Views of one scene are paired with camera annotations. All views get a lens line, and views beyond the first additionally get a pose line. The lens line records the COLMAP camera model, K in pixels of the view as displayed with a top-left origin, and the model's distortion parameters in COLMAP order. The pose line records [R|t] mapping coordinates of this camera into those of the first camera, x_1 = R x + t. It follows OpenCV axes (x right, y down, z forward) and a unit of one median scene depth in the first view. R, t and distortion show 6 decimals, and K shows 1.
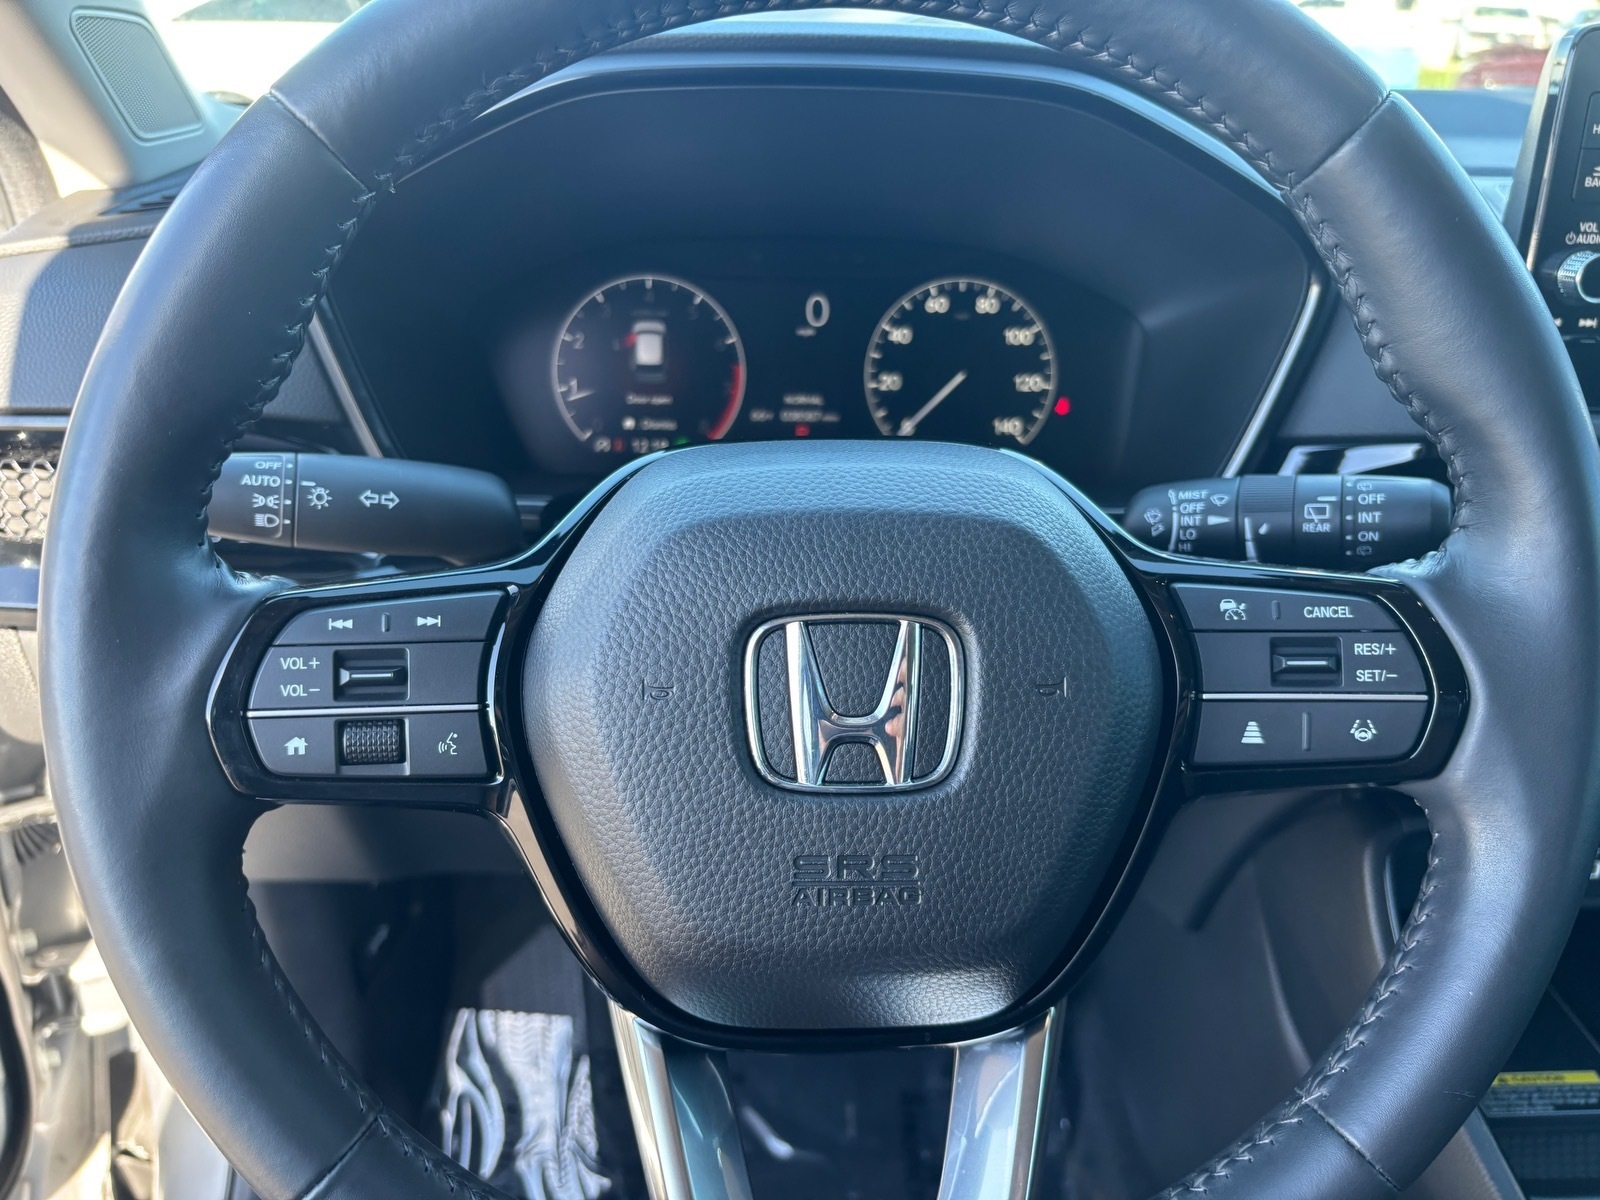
lens RADIAL K [[1209.1, 0, 804.5], [0, 1209.1, 586.3], [0, 0, 1]] dist [0.031812, -0.068964]
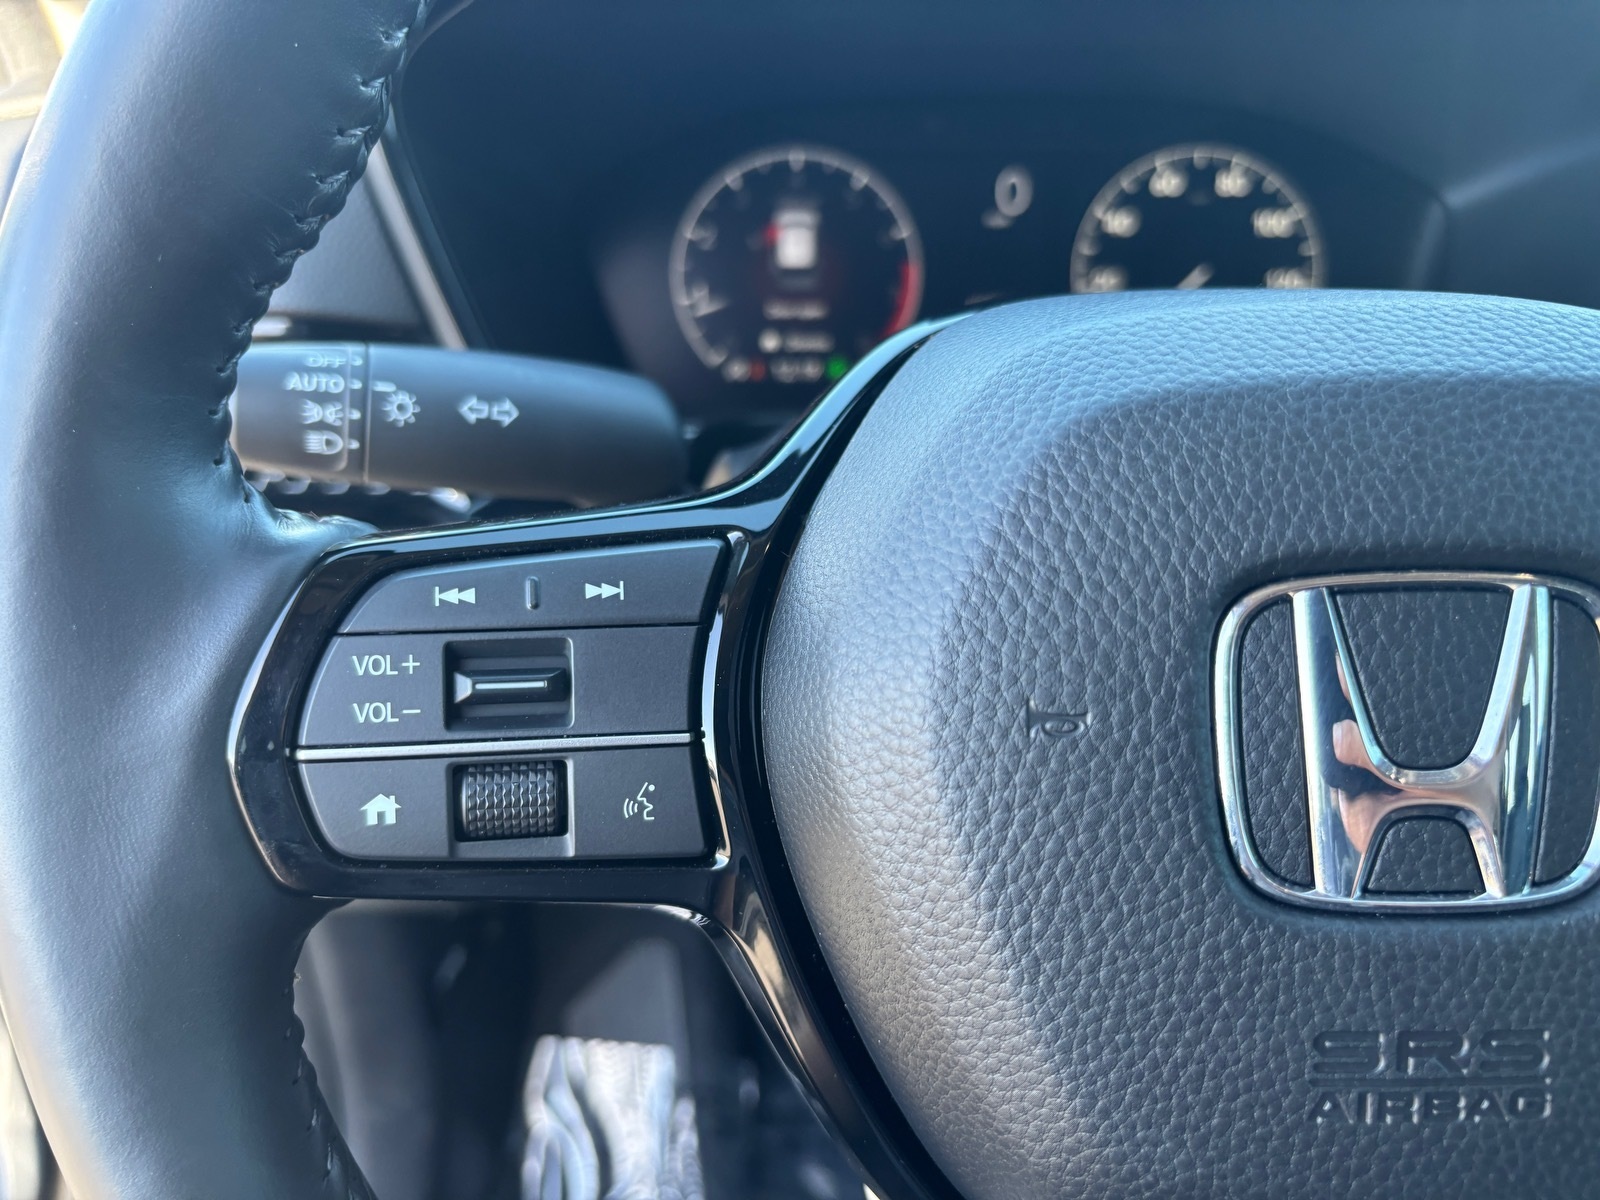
lens RADIAL K [[1209.1, 0, 788.2], [0, 1209.1, 589.9], [0, 0, 1]] dist [0.031812, -0.068964]
pose [[0.998762, -0.003783, -0.049606, -0.191924], [0.004927, 0.999724, 0.022956, 0.015528], [0.049505, -0.023172, 0.998505, 0.425164]]
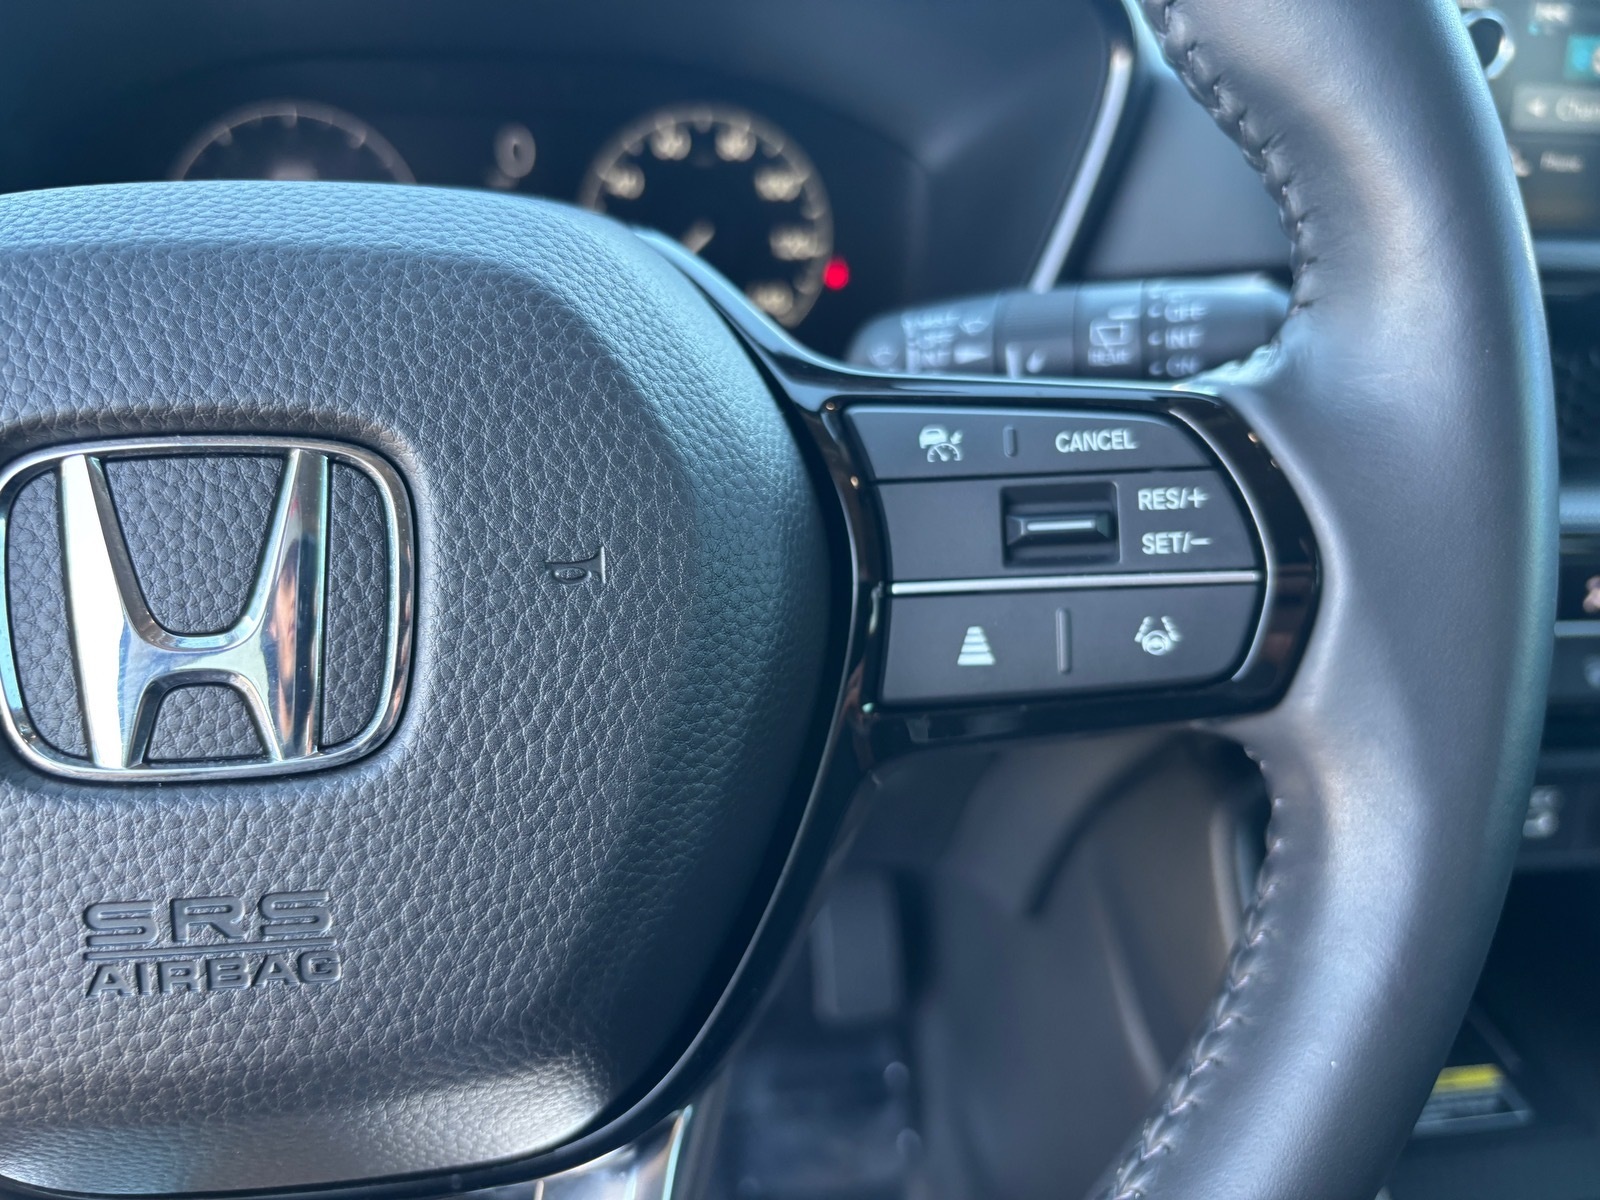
lens RADIAL K [[1209.1, 0, 799.2], [0, 1209.1, 588.4], [0, 0, 1]] dist [0.031812, -0.068964]
pose [[0.995846, -0.030481, 0.085804, 0.234323], [0.028534, 0.999309, 0.023830, 0.076186], [-0.086471, -0.021282, 0.996027, 0.417929]]
